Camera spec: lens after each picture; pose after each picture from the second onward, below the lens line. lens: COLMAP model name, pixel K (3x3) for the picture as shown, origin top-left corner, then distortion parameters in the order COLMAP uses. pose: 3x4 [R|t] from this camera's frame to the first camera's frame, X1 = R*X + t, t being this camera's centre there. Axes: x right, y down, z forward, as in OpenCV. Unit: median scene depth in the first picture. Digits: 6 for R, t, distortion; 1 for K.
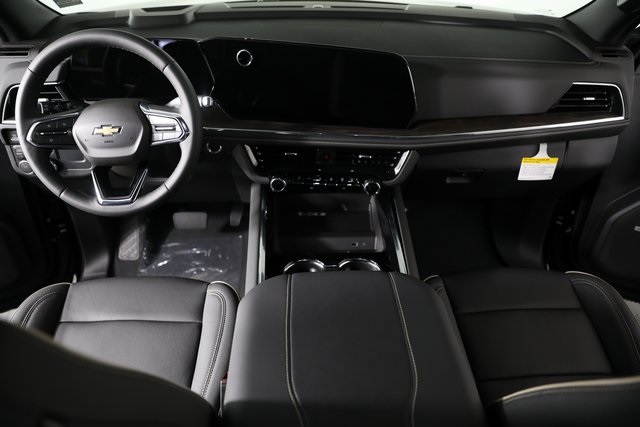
lens RADIAL K [[428.1, 0, 320.0], [0, 428.1, 213.5], [0, 0, 1]] dist [-0.120633, 0.087122]
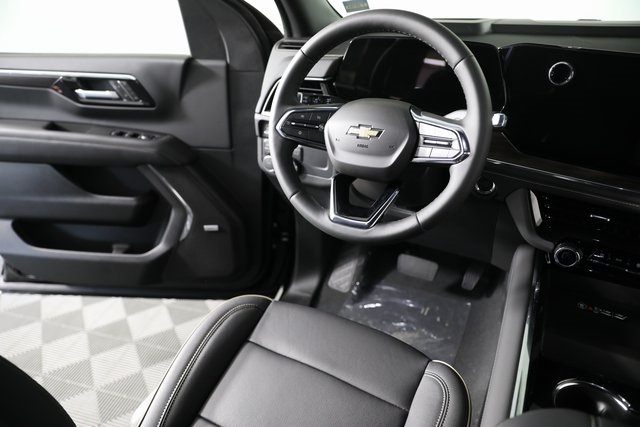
lens RADIAL K [[428.1, 0, 320.0], [0, 428.1, 213.5], [0, 0, 1]] dist [-0.120633, 0.087122]
pose [[0.848124, 0.226569, -0.478907, -0.144759], [-0.280628, 0.958837, -0.043358, 0.006660], [0.449371, 0.171168, 0.876794, 0.251646]]
